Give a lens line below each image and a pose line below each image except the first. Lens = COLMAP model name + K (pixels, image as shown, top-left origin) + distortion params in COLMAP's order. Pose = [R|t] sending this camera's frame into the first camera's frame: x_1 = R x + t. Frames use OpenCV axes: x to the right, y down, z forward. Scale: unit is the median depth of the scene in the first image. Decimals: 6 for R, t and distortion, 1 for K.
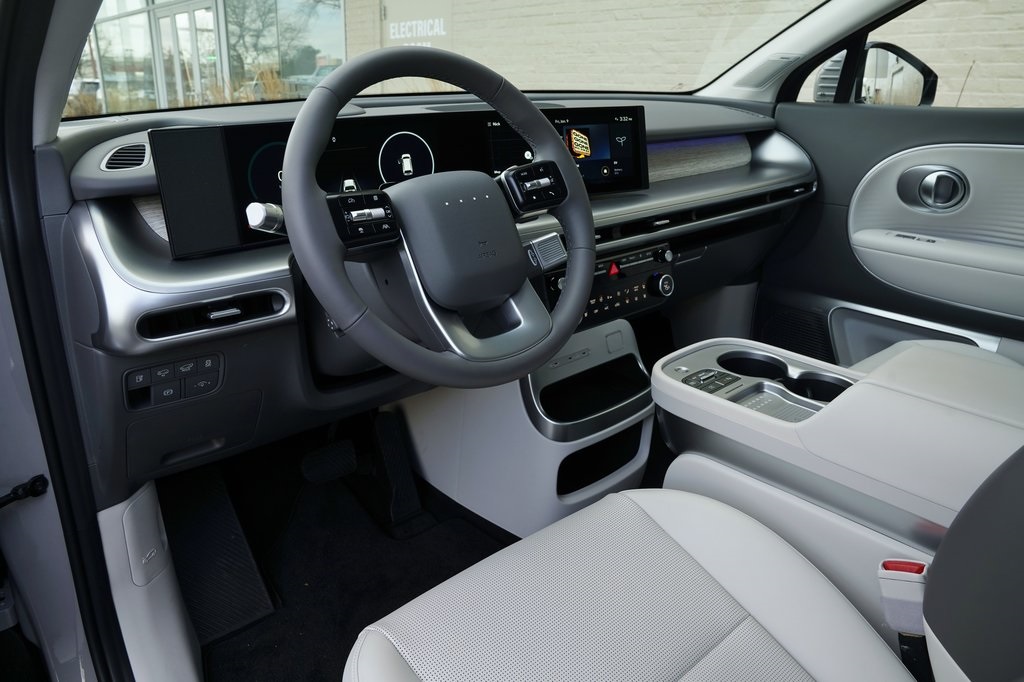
lens RADIAL K [[705.4, 0, 512.0], [0, 705.4, 341.0], [0, 0, 1]] dist [-0.127128, 0.085642]
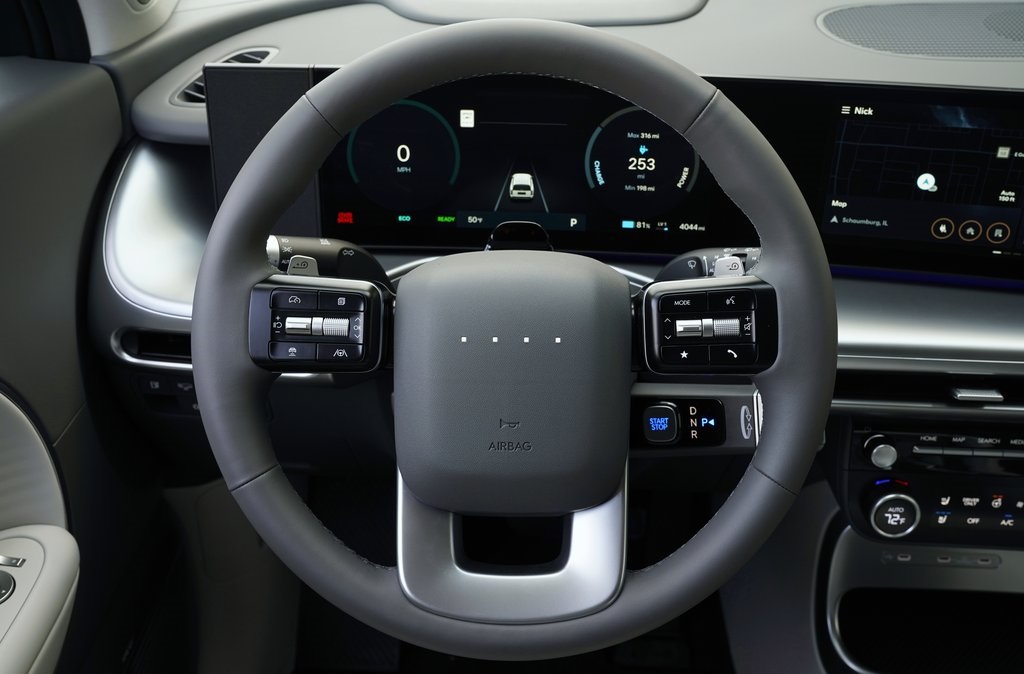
lens RADIAL K [[1052.4, 0, 512.0], [0, 1052.4, 337.0], [0, 0, 1]] dist [-0.008067, 0.158754]
pose [[0.721185, 0.373106, -0.583681, 0.263182], [-0.260103, 0.926761, 0.271035, -0.269319], [0.642058, -0.043649, 0.765413, 0.234360]]
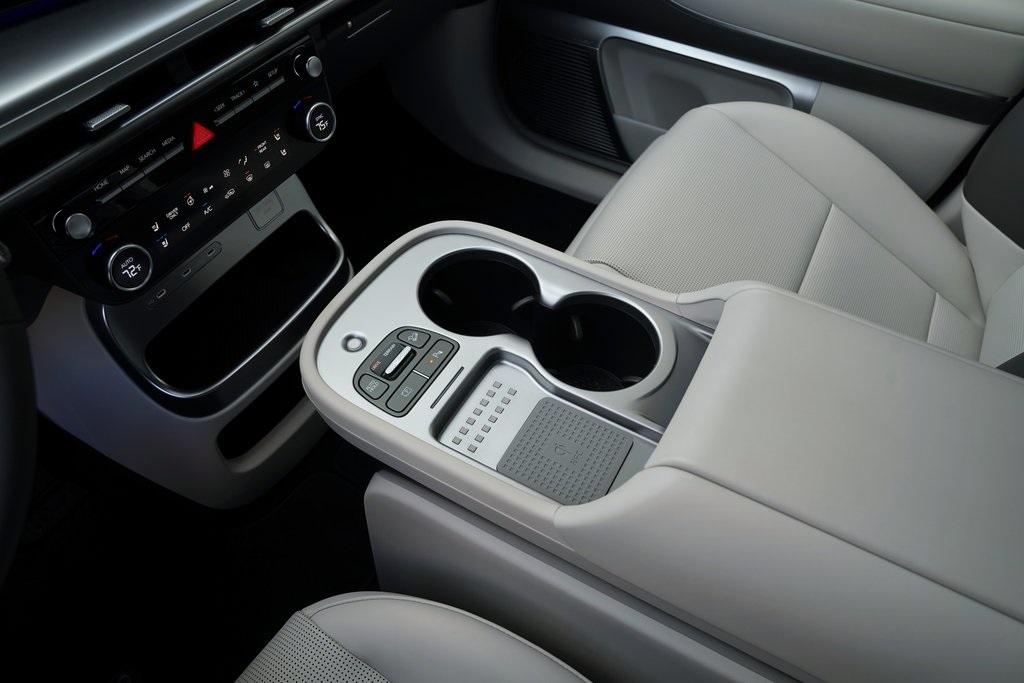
lens RADIAL K [[705.4, 0, 512.0], [0, 705.4, 341.5], [0, 0, 1]] dist [-0.127128, 0.085642]
pose [[0.941828, -0.238469, 0.236838, 0.202371], [0.094464, 0.864092, 0.494389, -0.194735], [-0.322547, -0.443257, 0.836353, 0.442888]]
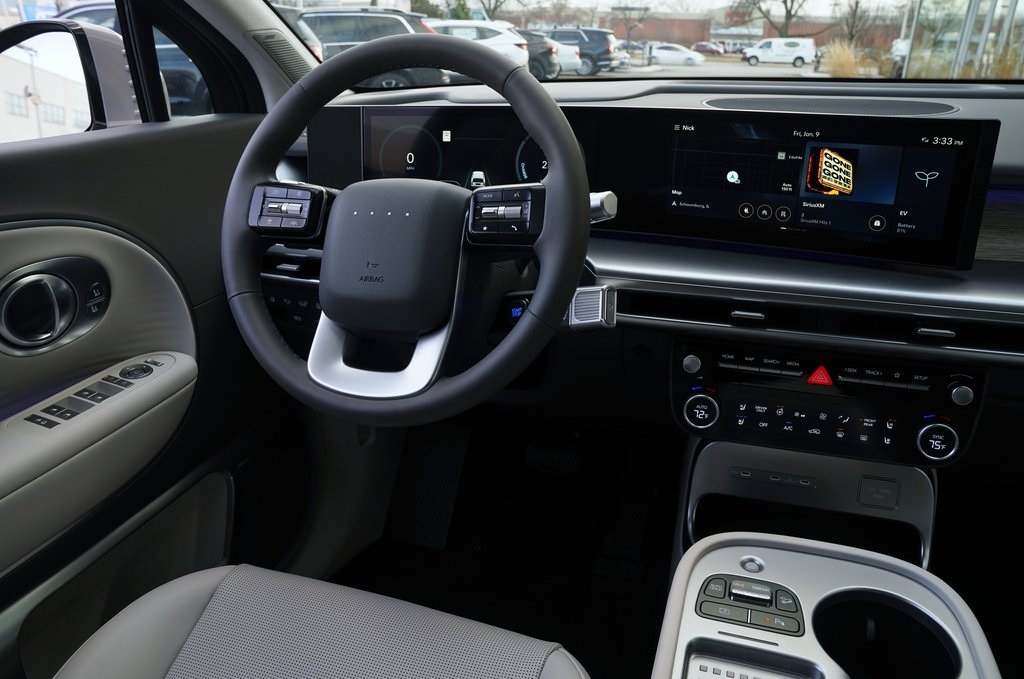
lens RADIAL K [[705.4, 0, 512.0], [0, 705.4, 339.5], [0, 0, 1]] dist [-0.127128, 0.085642]
pose [[0.496152, 0.331996, -0.802254, 0.488022], [-0.291986, 0.933989, 0.205933, -0.178327], [0.817666, 0.132073, 0.560339, 0.419832]]
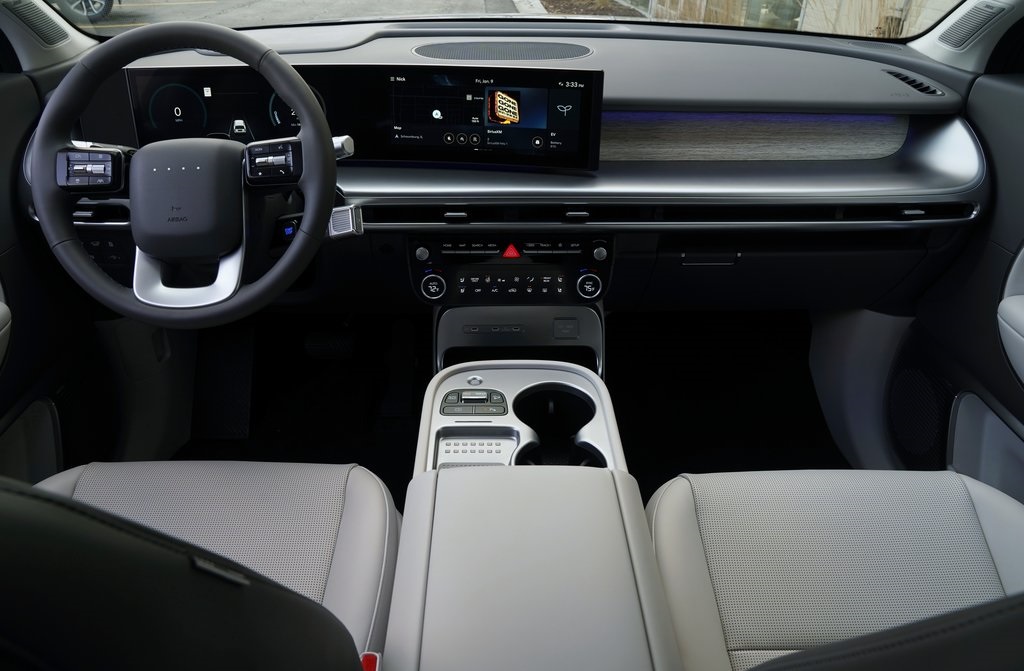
lens RADIAL K [[714.0, 0, 510.6], [0, 714.0, 329.9], [0, 0, 1]] dist [-0.140710, 0.107064]
pose [[0.765737, 0.334718, -0.549191, 0.677689], [-0.241097, 0.941025, 0.237370, -0.224128], [0.596254, -0.049355, 0.801277, 0.254224]]
